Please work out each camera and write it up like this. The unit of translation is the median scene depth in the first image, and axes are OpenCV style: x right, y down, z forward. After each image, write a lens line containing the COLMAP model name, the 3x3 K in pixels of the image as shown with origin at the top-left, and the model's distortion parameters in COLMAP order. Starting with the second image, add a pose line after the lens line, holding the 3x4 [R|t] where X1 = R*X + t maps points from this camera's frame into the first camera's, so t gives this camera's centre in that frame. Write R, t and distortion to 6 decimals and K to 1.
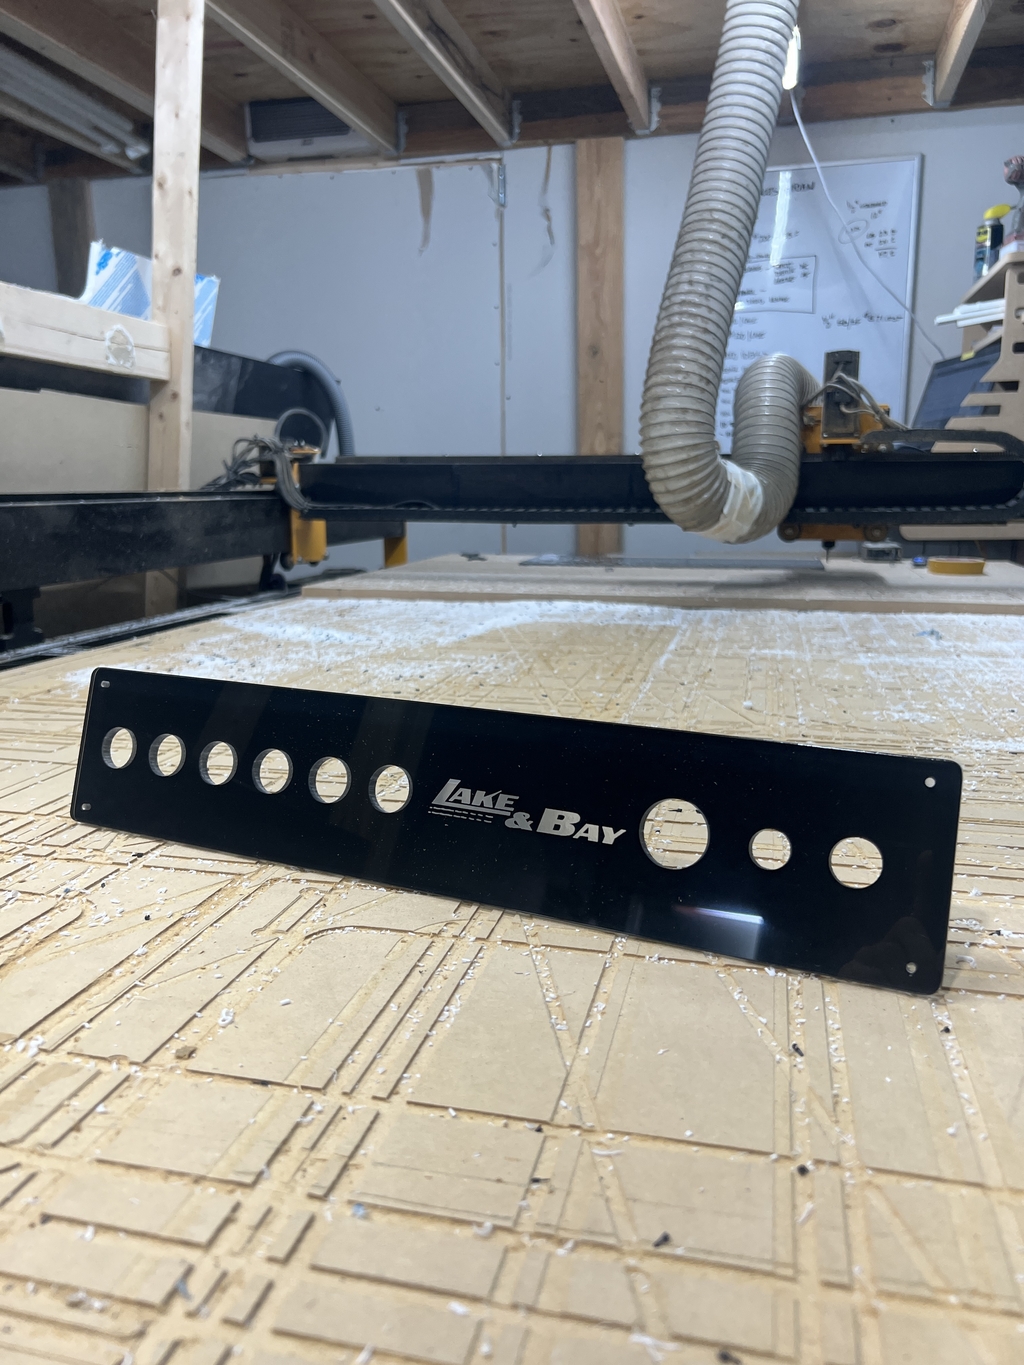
lens RADIAL K [[1051.8, 0, 512.3], [0, 1051.8, 676.6], [0, 0, 1]] dist [0.012520, -0.017538]
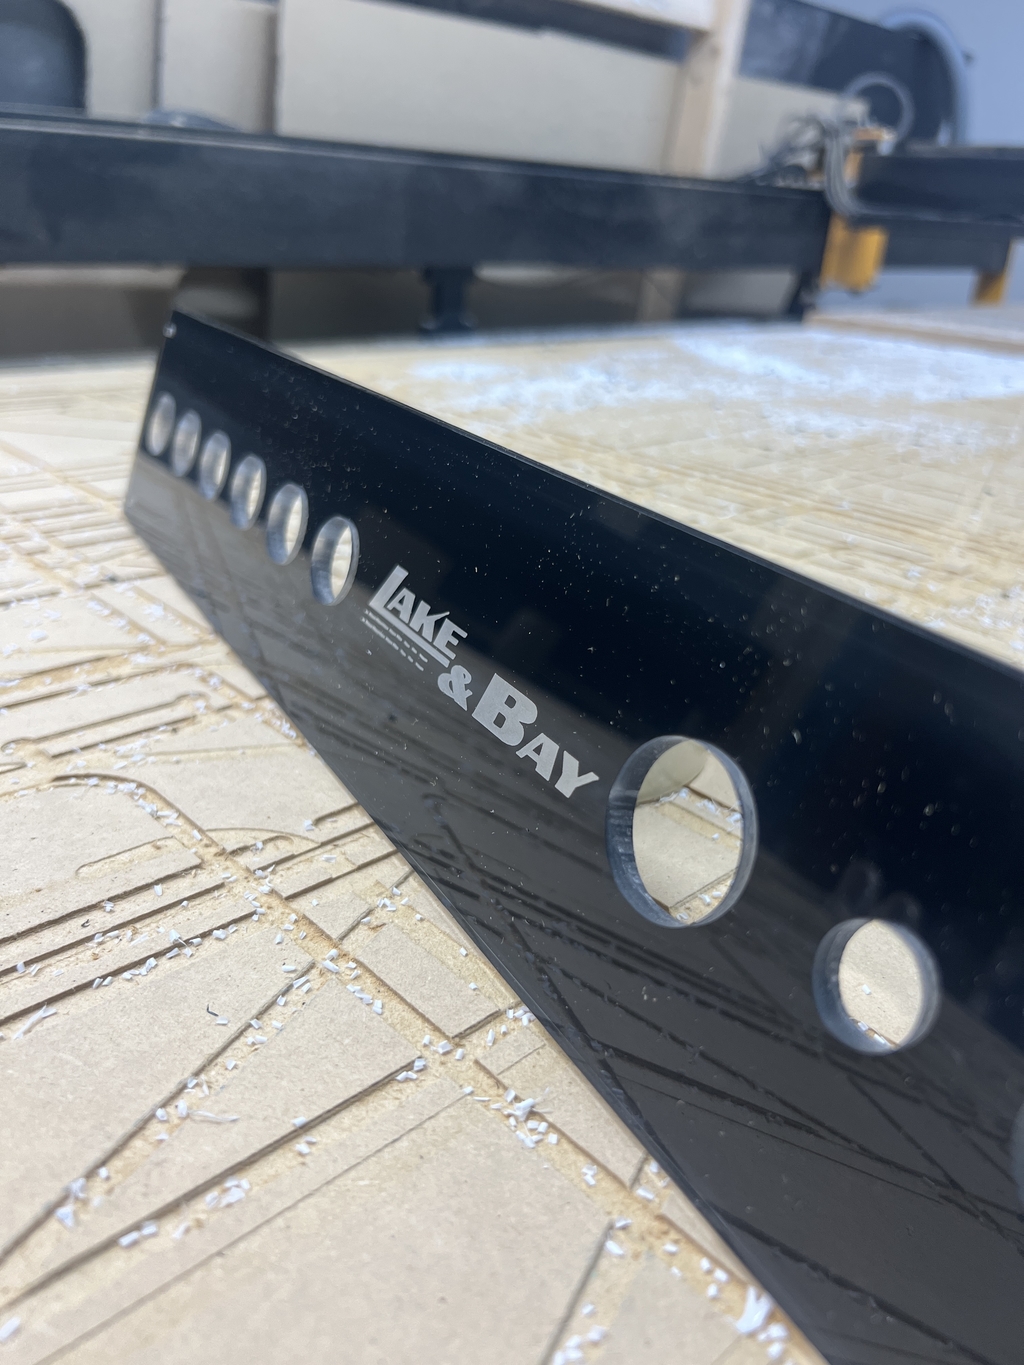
lens RADIAL K [[1051.8, 0, 512.3], [0, 1051.8, 676.6], [0, 0, 1]] dist [0.012520, -0.017538]
pose [[0.838600, 0.265182, -0.475846, 0.243967], [-0.150698, 0.952357, 0.265154, 0.005064], [0.523489, -0.150649, 0.838608, 0.598427]]
